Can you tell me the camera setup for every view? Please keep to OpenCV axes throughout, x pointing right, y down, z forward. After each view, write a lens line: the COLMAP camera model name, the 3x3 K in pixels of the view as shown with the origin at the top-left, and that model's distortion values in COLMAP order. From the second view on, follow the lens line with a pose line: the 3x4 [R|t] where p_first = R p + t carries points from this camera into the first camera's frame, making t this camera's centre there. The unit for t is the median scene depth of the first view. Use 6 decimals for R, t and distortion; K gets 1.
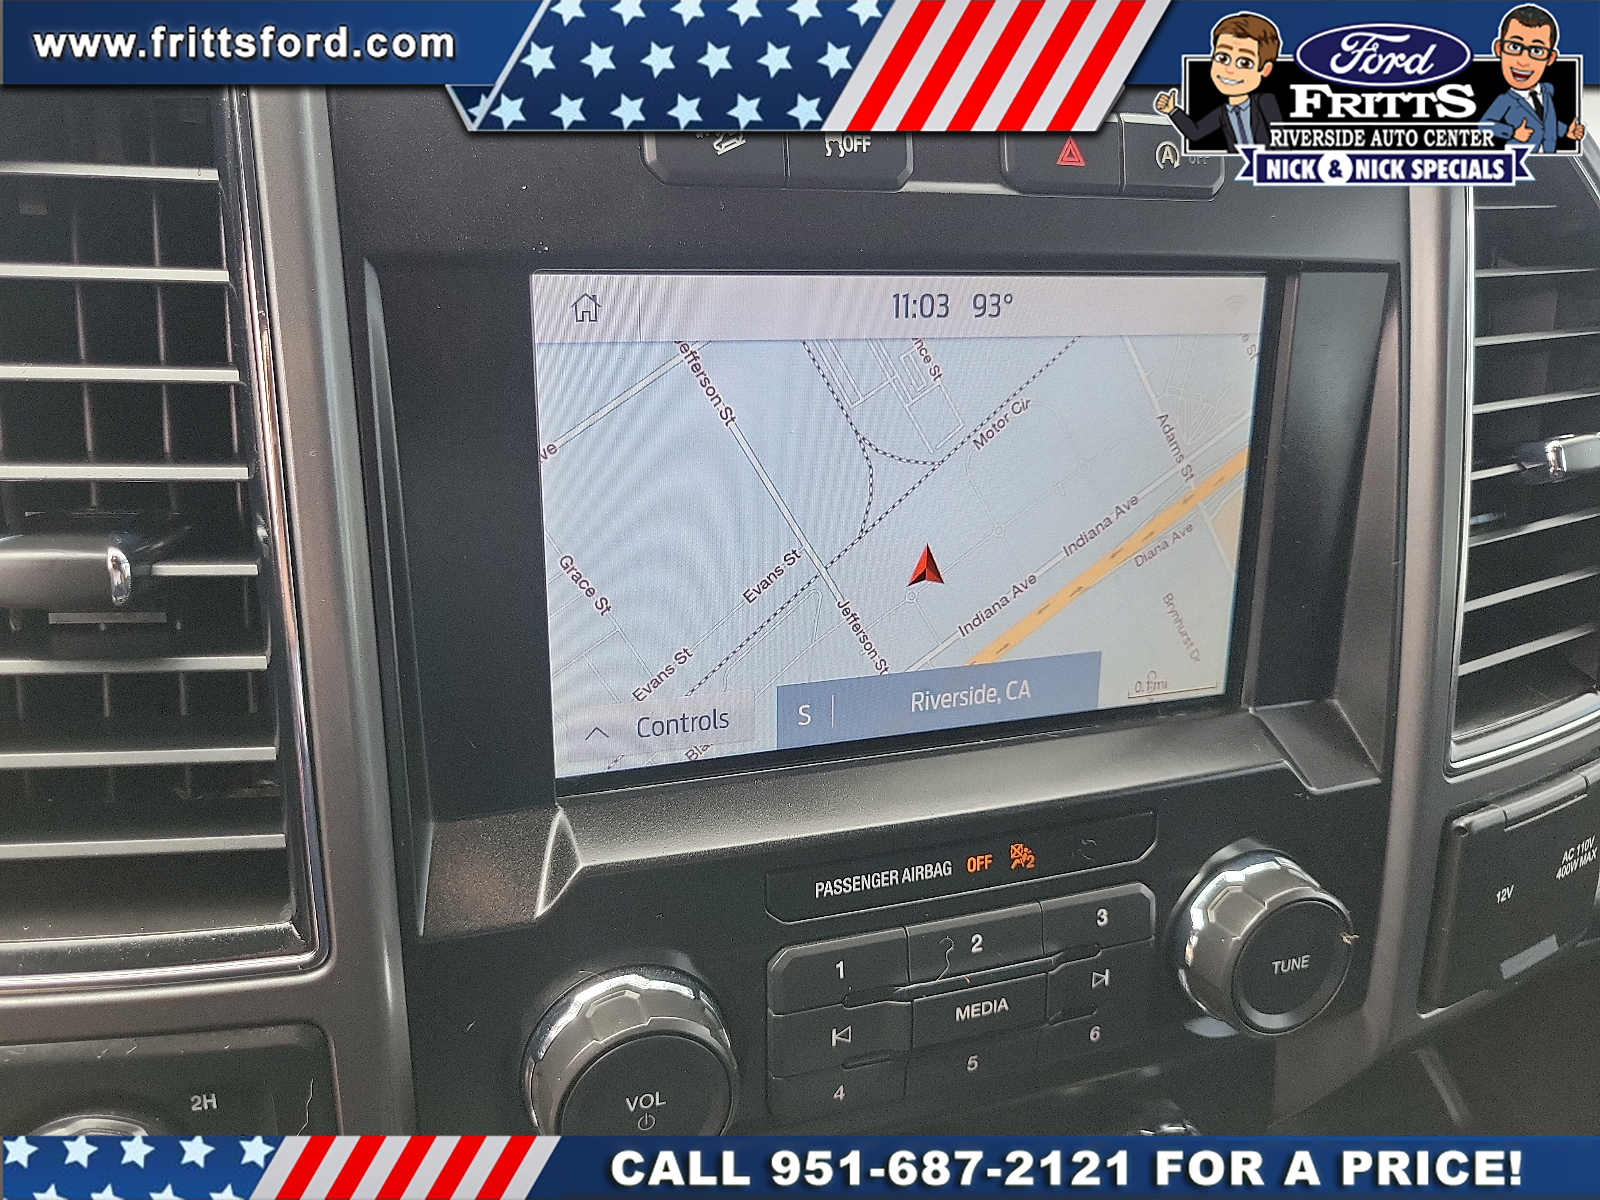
lens RADIAL K [[1195.8, 0, 772.9], [0, 1195.8, 589.8], [0, 0, 1]] dist [0.011249, -0.003907]
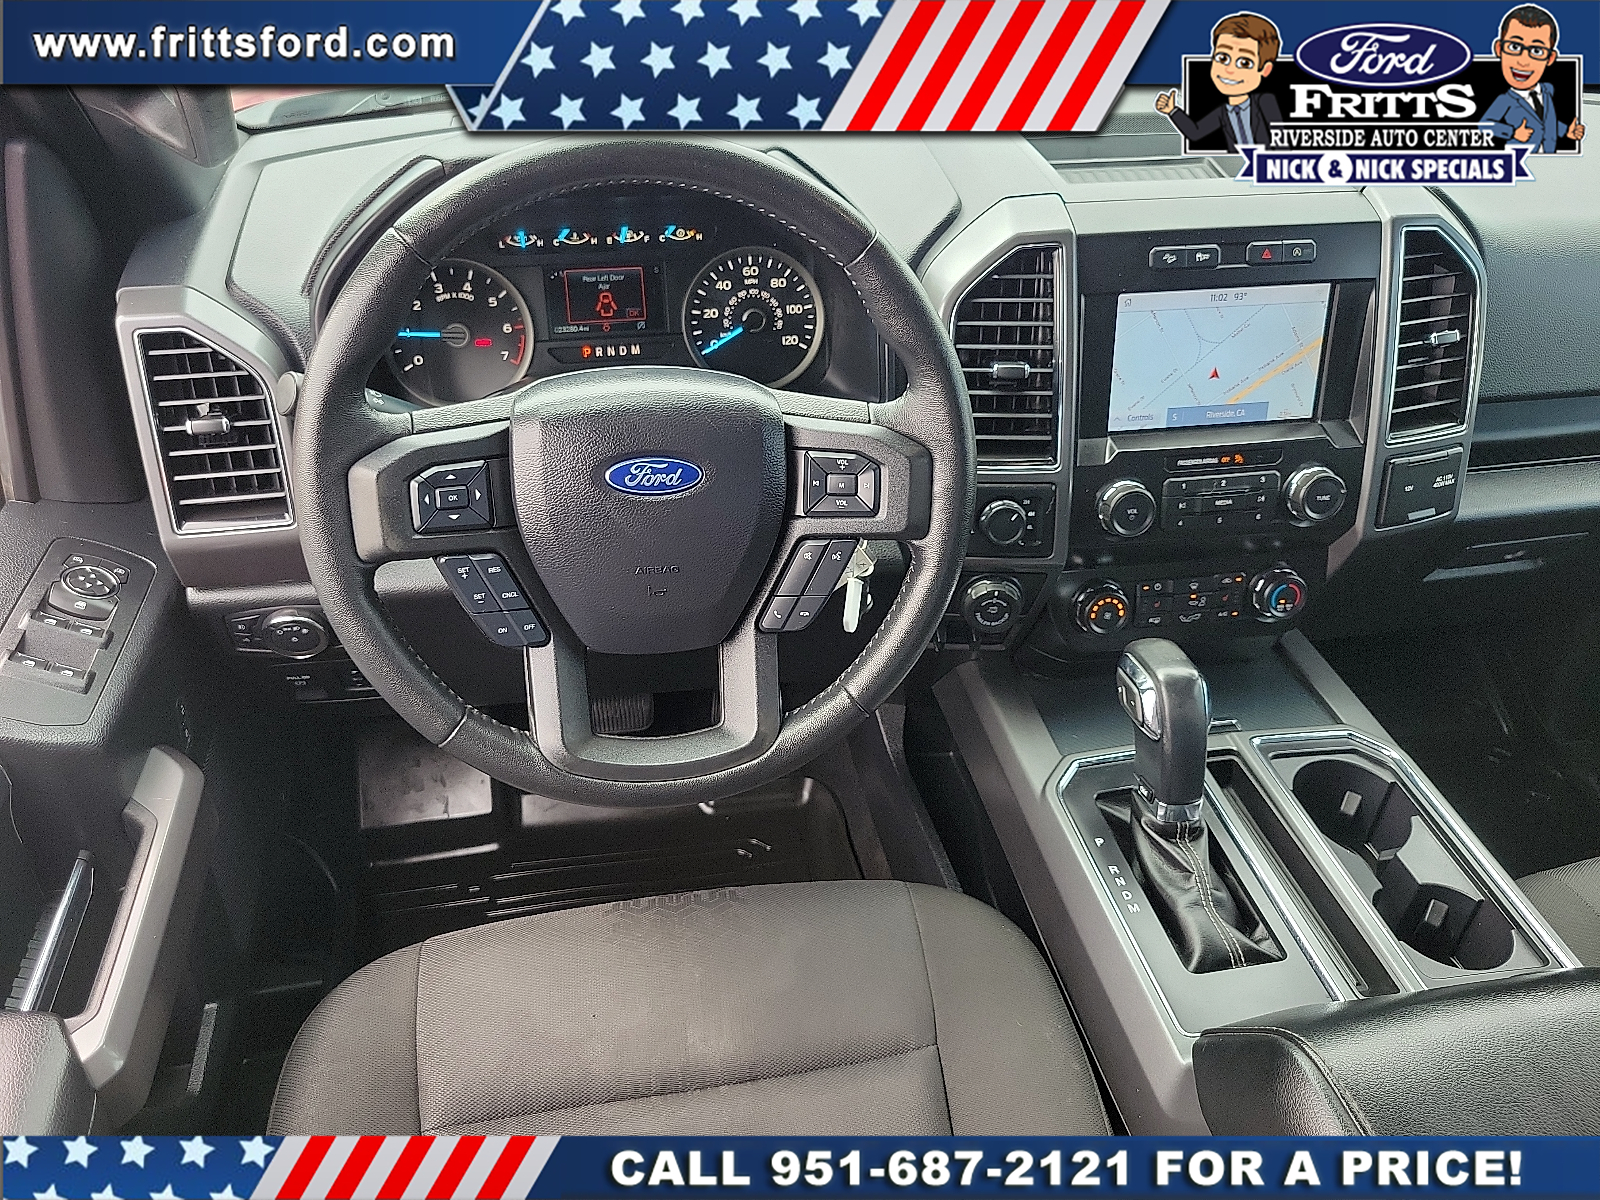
lens RADIAL K [[1195.8, 0, 772.9], [0, 1195.8, 589.8], [0, 0, 1]] dist [0.011249, -0.003907]
pose [[0.983959, 0.036003, -0.174723, -0.502235], [-0.014031, 0.992007, 0.125398, 0.185481], [0.177841, -0.120935, 0.976600, -2.687903]]
